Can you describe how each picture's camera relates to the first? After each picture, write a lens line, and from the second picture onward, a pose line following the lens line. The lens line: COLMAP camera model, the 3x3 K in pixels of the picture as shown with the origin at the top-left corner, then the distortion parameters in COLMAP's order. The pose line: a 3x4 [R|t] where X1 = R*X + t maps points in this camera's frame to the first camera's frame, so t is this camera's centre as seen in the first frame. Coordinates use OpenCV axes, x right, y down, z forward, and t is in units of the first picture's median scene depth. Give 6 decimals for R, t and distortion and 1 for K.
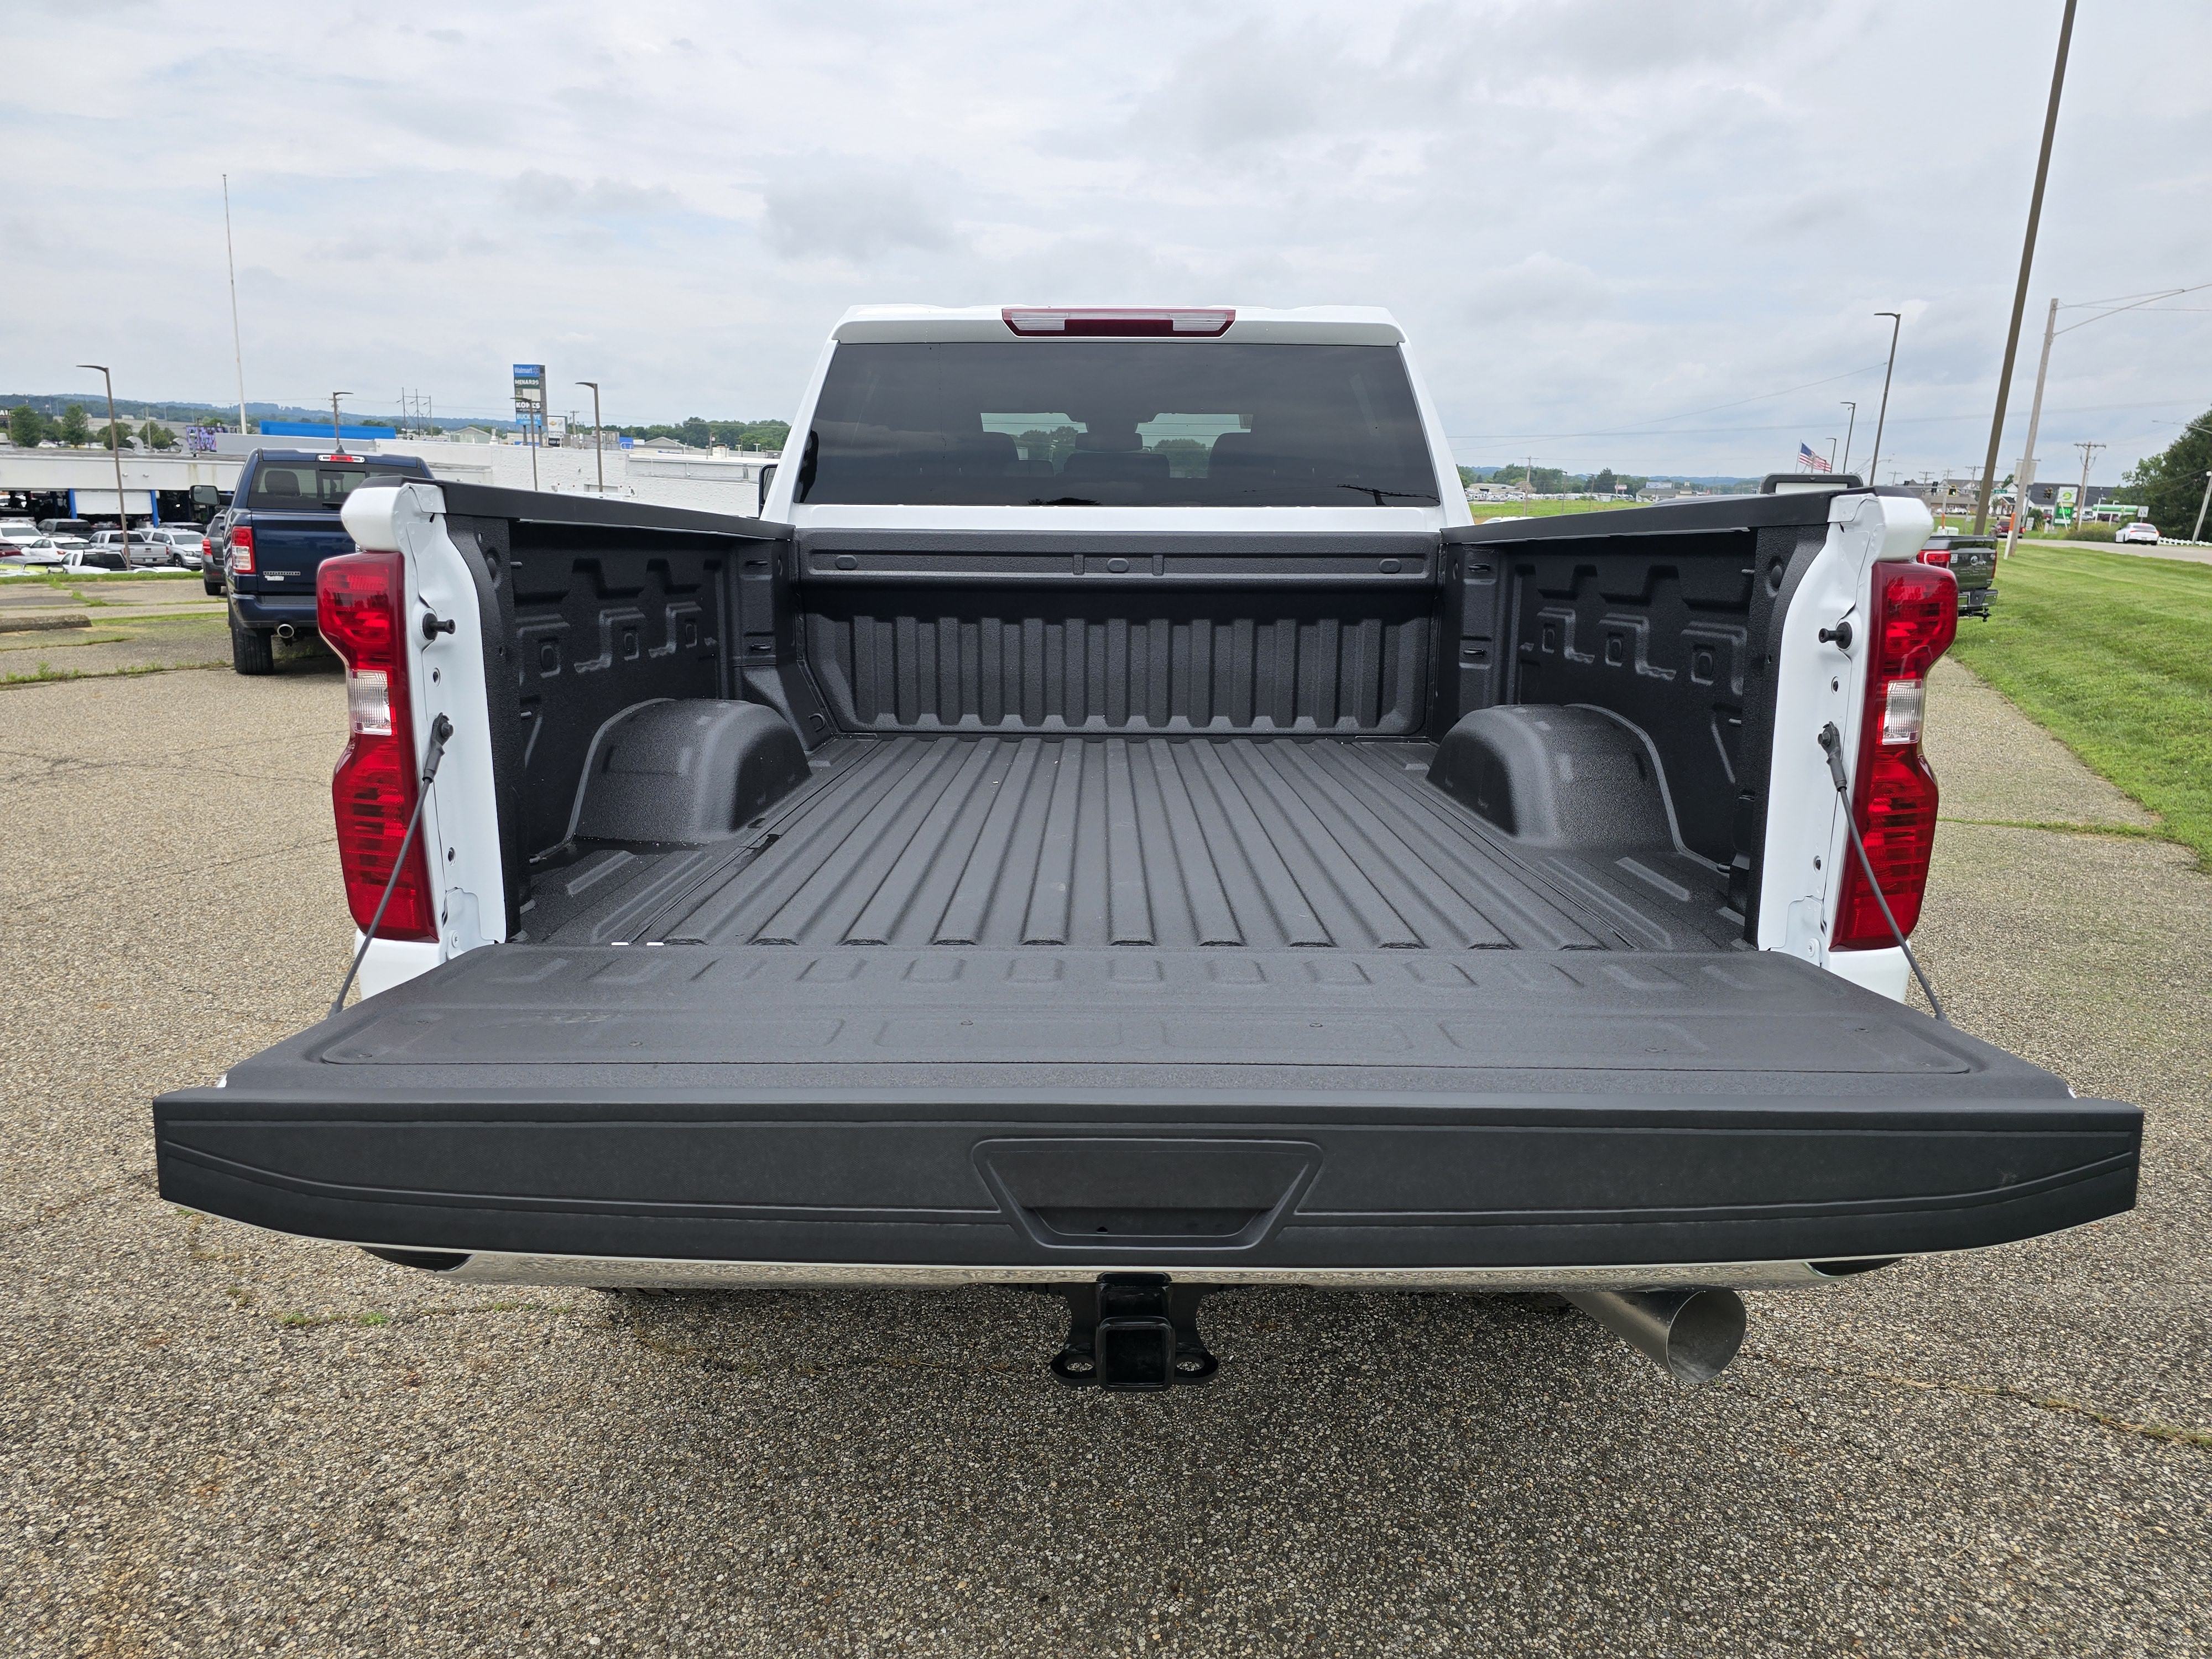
lens RADIAL K [[1463.5, 0, 1106.0], [0, 1463.5, 829.5], [0, 0, 1]] dist [-0.002823, -0.000209]
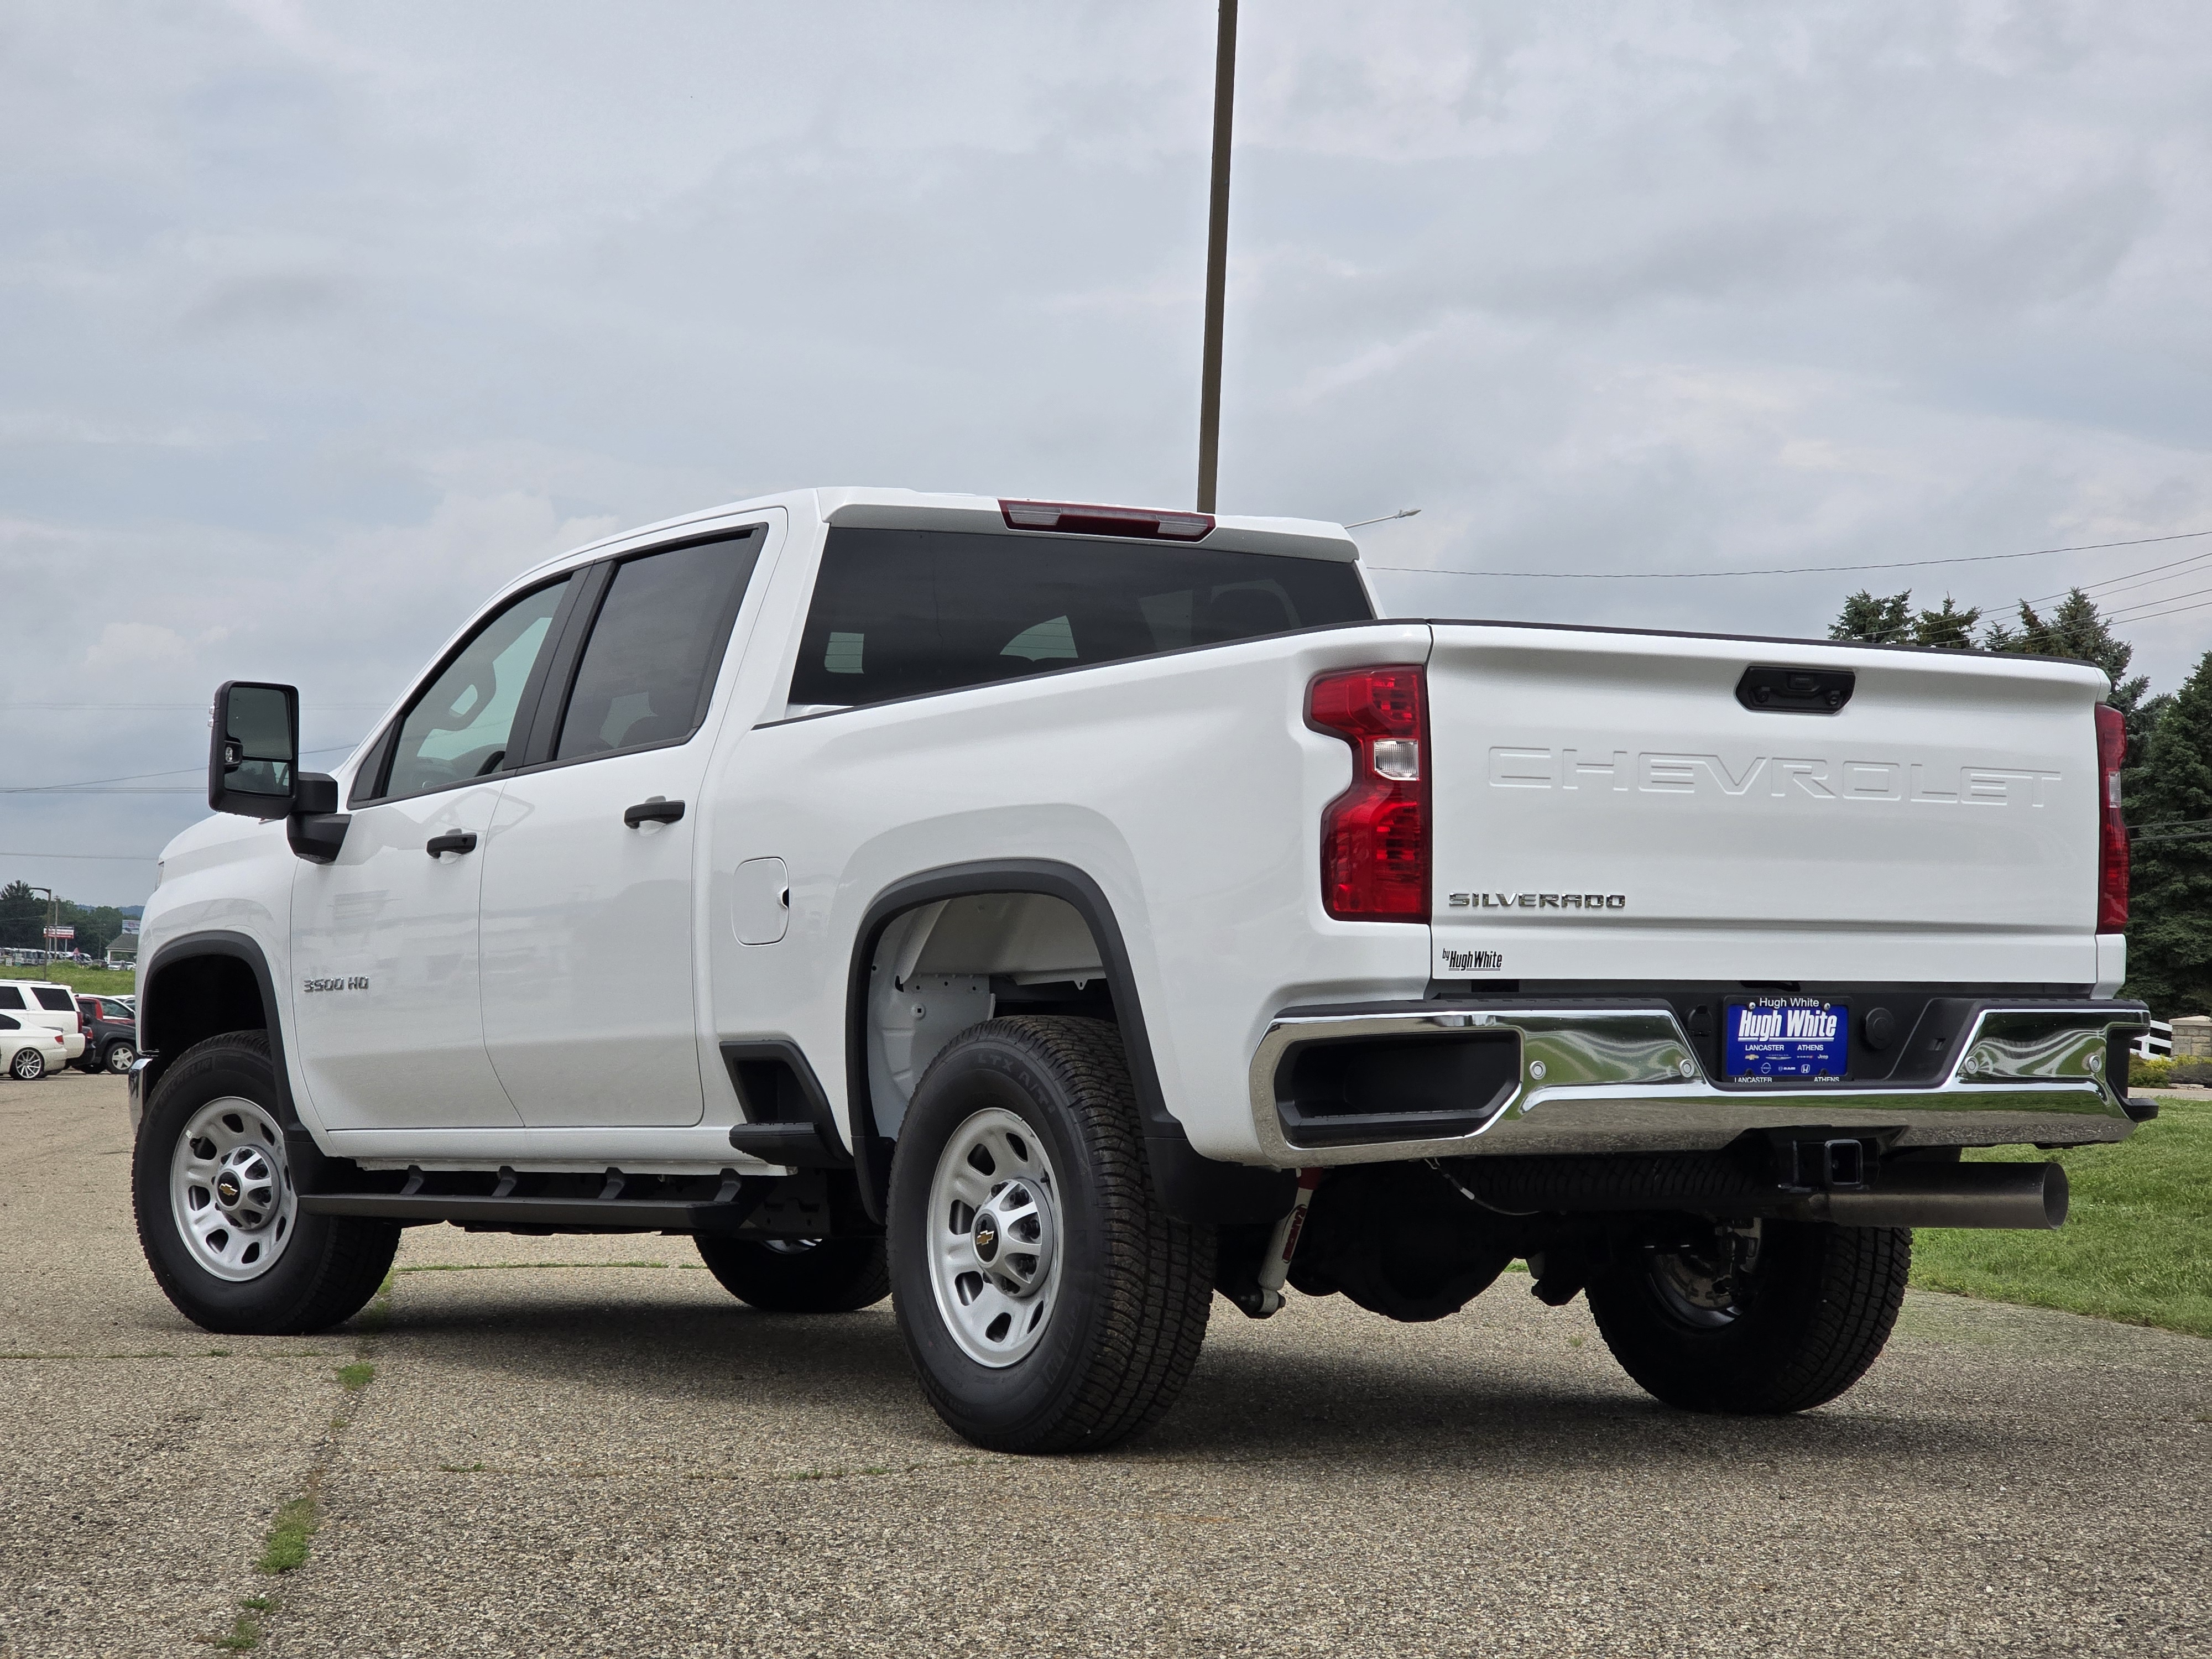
lens RADIAL K [[4491.2, 0, 1106.0], [0, 4491.2, 829.5], [0, 0, 1]] dist [-1.233360, 25.203007]
pose [[0.840800, 0.016961, 0.541079, -1.475243], [0.119799, 0.968897, -0.216532, 0.432789], [-0.527923, 0.246881, 0.812617, -1.187410]]
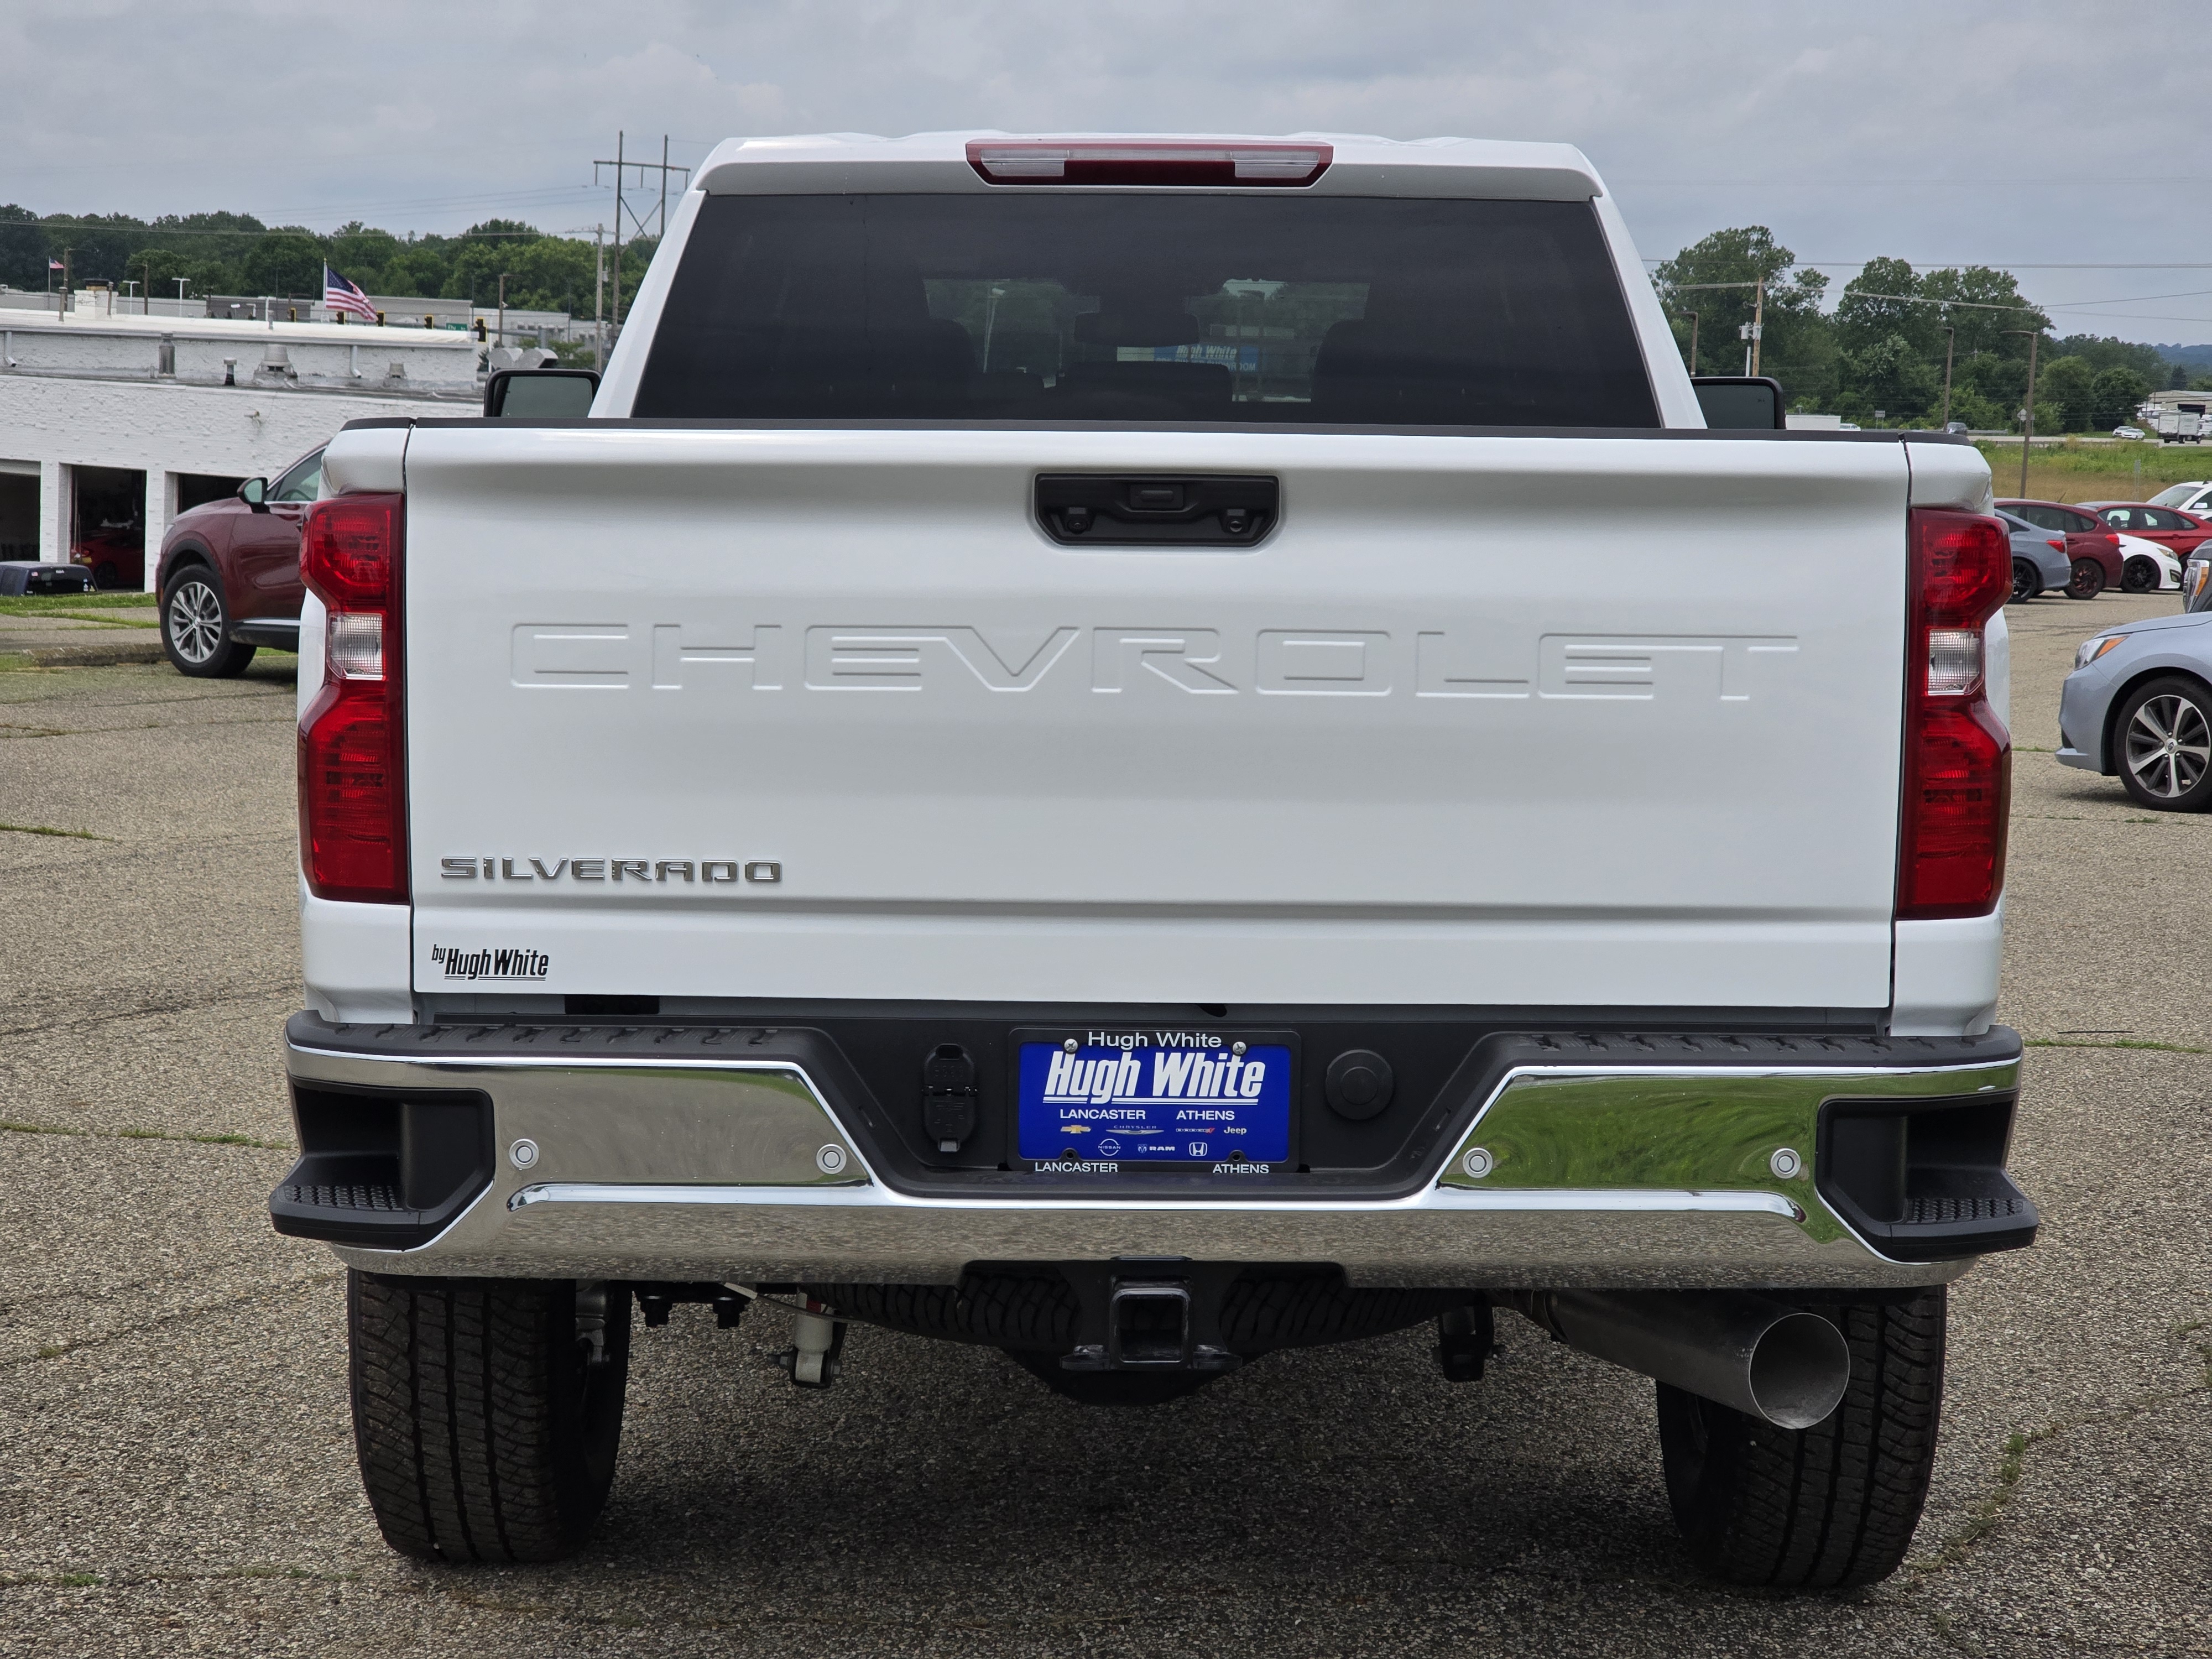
lens RADIAL K [[4381.1, 0, 1106.0], [0, 4381.1, 829.5], [0, 0, 1]] dist [-0.190430, 0.189524]
pose [[0.999968, 0.003382, -0.007294, 0.004725], [-0.004296, 0.991612, -0.129178, 0.184053], [0.006796, 0.129205, 0.991595, -0.838879]]
